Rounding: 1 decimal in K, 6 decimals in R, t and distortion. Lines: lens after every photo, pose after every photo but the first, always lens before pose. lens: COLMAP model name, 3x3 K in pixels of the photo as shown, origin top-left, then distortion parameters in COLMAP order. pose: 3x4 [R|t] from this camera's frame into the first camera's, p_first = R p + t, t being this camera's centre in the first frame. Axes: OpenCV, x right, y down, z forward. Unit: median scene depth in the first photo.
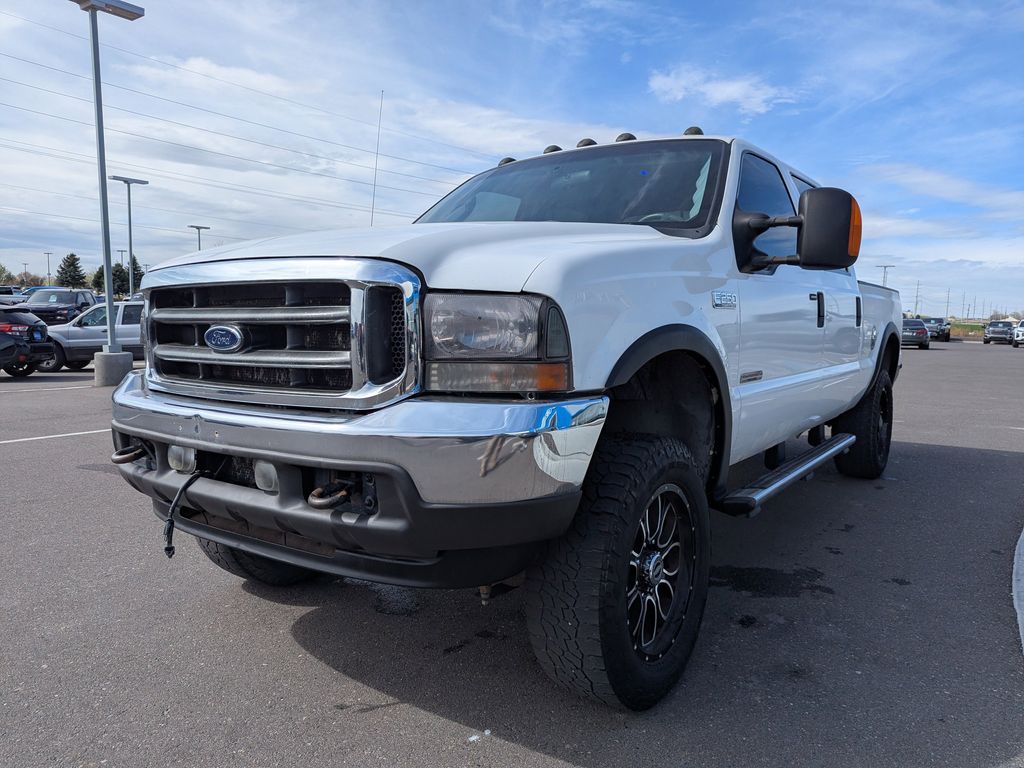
lens RADIAL K [[728.1, 0, 506.5], [0, 728.1, 388.7], [0, 0, 1]] dist [0.043046, -0.034154]
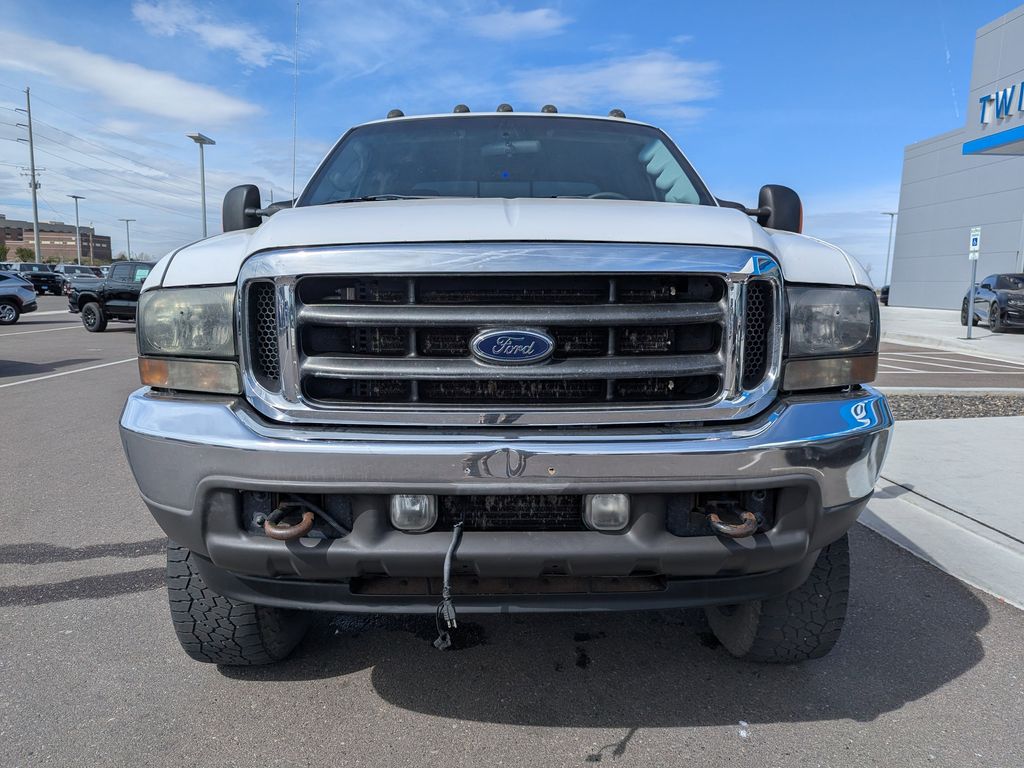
lens RADIAL K [[728.1, 0, 513.0], [0, 728.1, 384.7], [0, 0, 1]] dist [0.043046, -0.034154]
pose [[0.802920, -0.087484, 0.589632, -0.727846], [0.057986, 0.995943, 0.068807, -0.069328], [-0.593260, -0.021056, 0.804736, 0.341904]]
